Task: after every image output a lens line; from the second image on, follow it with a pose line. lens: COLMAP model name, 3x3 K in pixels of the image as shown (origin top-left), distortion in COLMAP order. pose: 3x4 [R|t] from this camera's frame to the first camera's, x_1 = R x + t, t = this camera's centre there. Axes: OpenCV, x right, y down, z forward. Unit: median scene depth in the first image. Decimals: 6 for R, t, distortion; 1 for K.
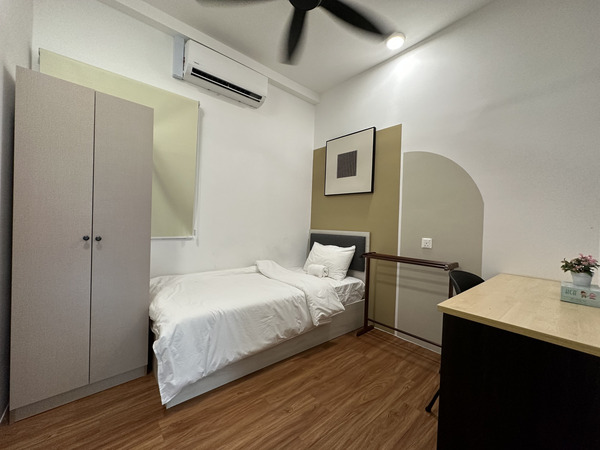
lens RADIAL K [[239.3, 0, 300.0], [0, 239.3, 225.0], [0, 0, 1]] dist [0.002324, 0.000284]
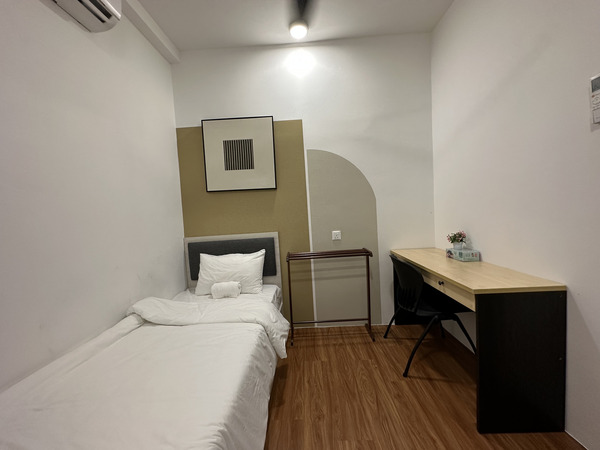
lens RADIAL K [[239.3, 0, 300.0], [0, 239.3, 225.0], [0, 0, 1]] dist [0.002324, 0.000284]
pose [[0.667944, -0.117182, 0.734928, -0.362588], [0.087061, 0.993049, 0.079213, -0.068406], [-0.739102, 0.011074, 0.673503, 0.343275]]
